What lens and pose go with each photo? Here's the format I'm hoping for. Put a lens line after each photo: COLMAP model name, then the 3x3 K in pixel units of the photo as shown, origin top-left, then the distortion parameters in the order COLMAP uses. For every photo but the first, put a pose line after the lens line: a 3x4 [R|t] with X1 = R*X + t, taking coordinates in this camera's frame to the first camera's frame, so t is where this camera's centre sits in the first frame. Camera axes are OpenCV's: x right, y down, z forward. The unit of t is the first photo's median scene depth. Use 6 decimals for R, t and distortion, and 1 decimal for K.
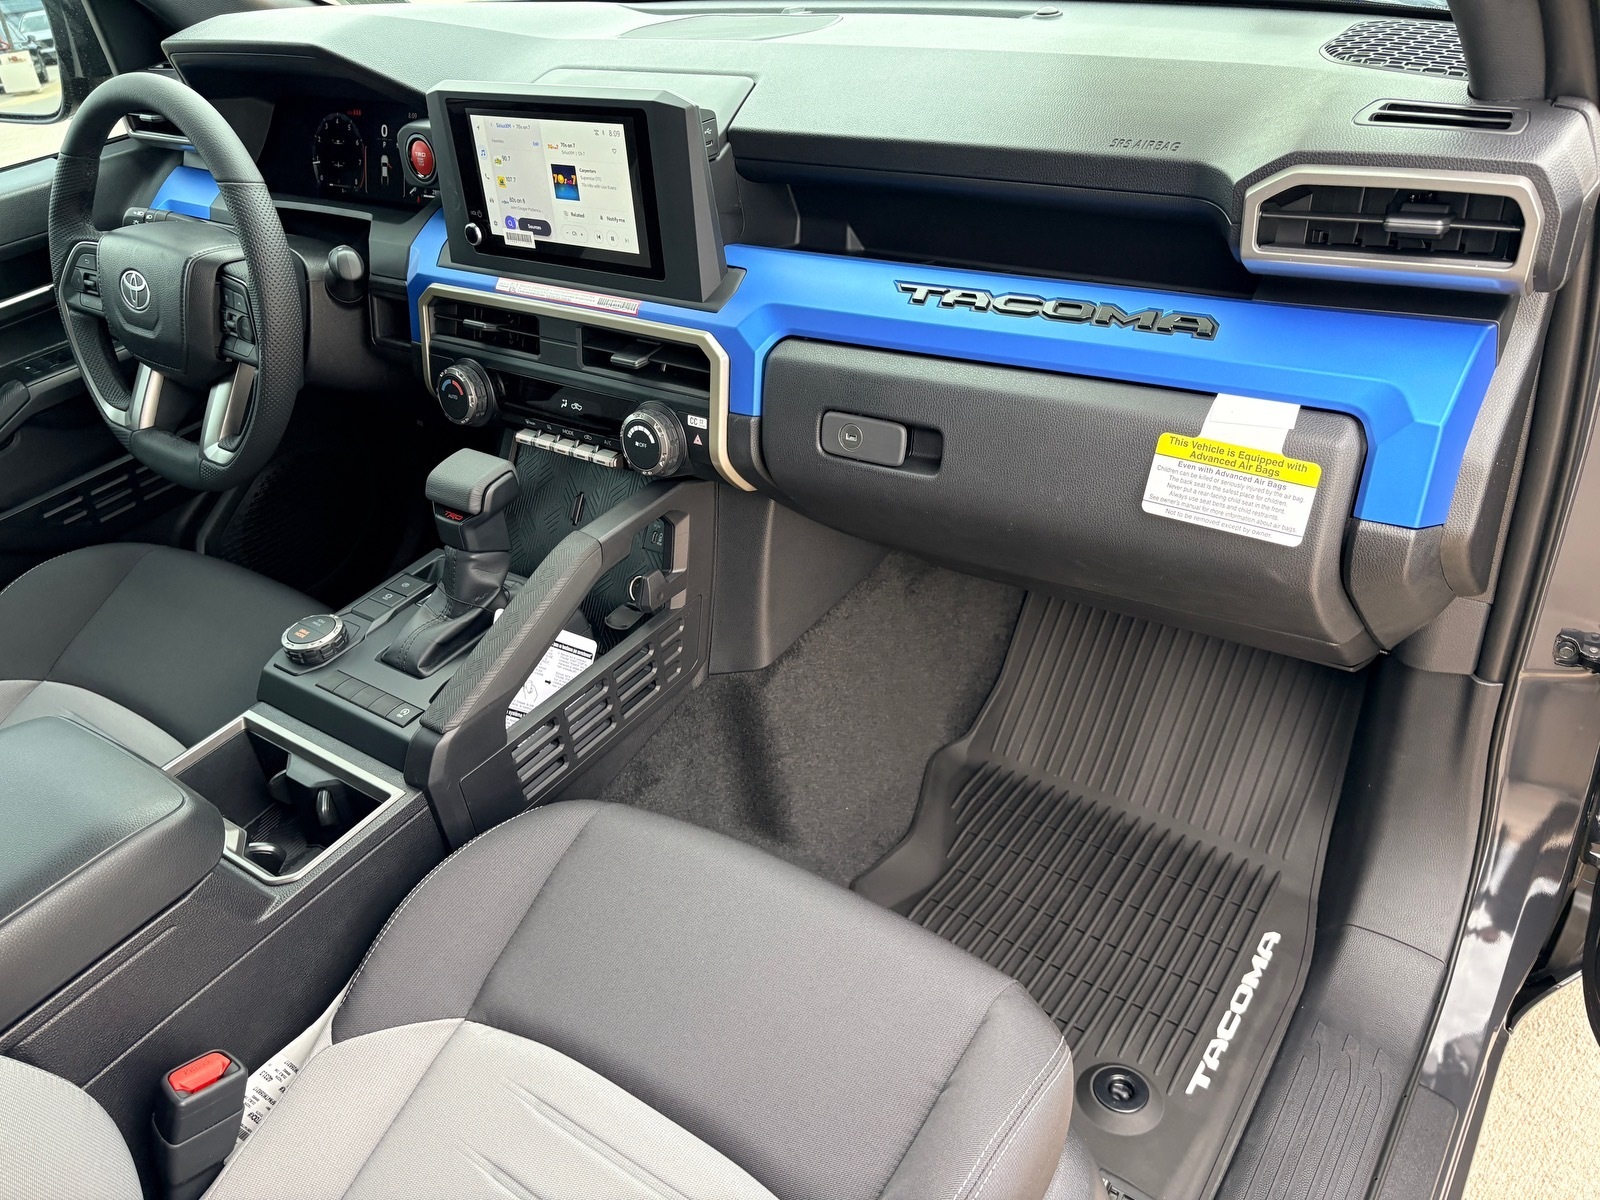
lens RADIAL K [[1224.4, 0, 808.9], [0, 1224.4, 611.7], [0, 0, 1]] dist [0.027164, -0.041815]
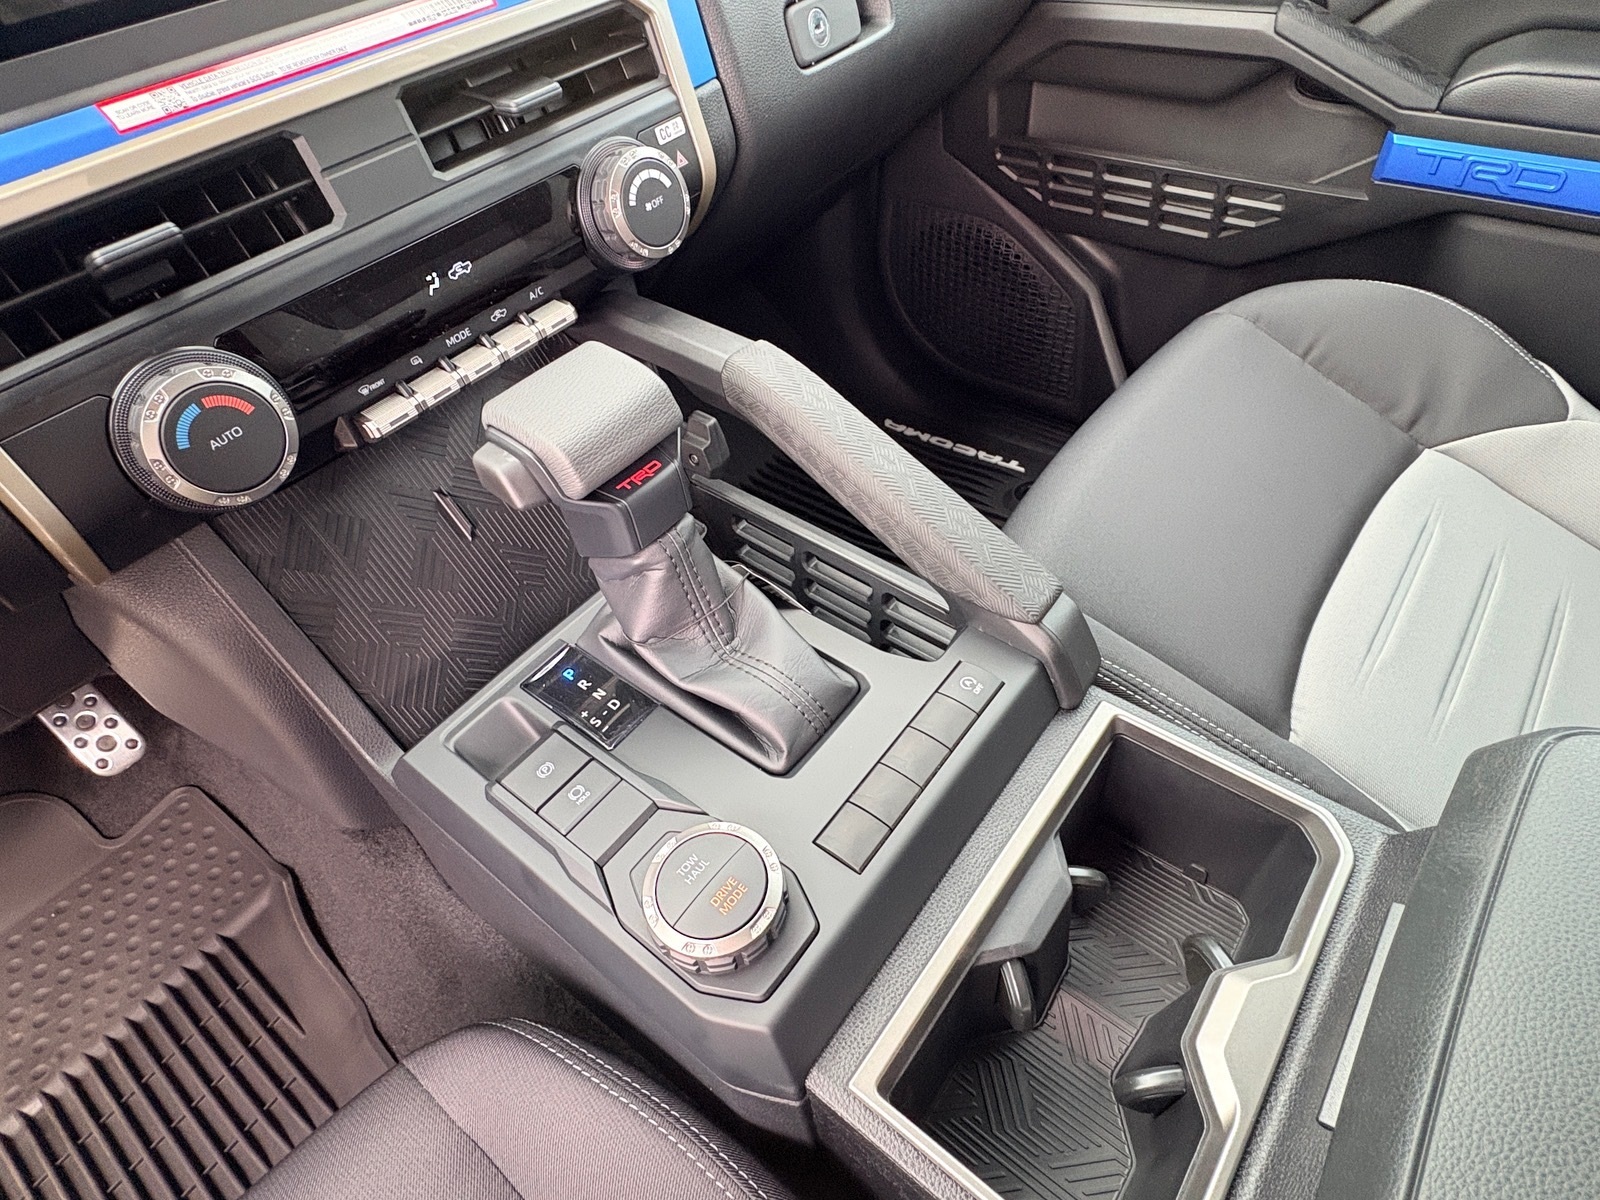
lens RADIAL K [[881.5, 0, 788.8], [0, 881.5, 595.2], [0, 0, 1]] dist [-0.003163, 0.003447]
pose [[0.061013, -0.651443, 0.756240, -0.587214], [0.626779, 0.614651, 0.478907, -0.181908], [-0.776805, 0.444776, 0.445812, 0.818785]]
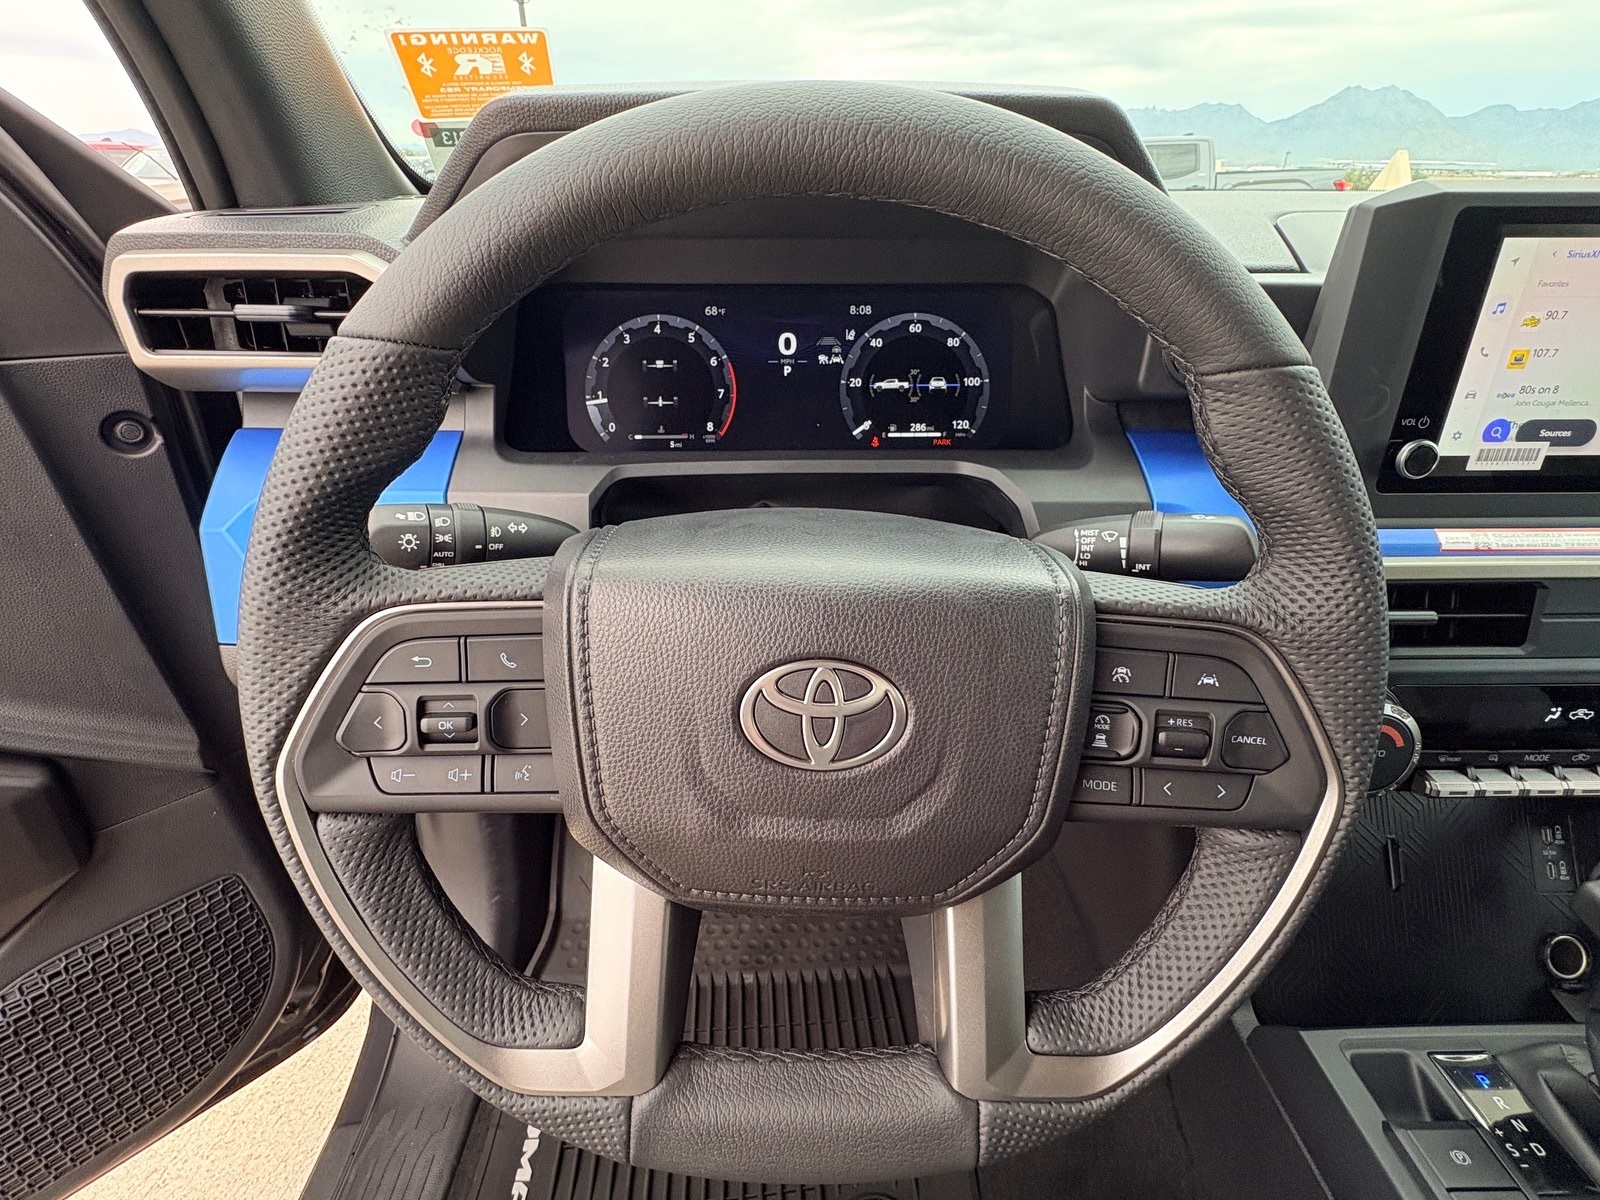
lens RADIAL K [[780.5, 0, 786.6], [0, 780.5, 600.4], [0, 0, 1]] dist [-0.003092, 0.003141]
pose [[0.799870, -0.180651, 0.572340, -0.749929], [0.263182, 0.962623, -0.063971, -0.314333], [-0.539391, 0.201798, 0.817518, 0.925825]]
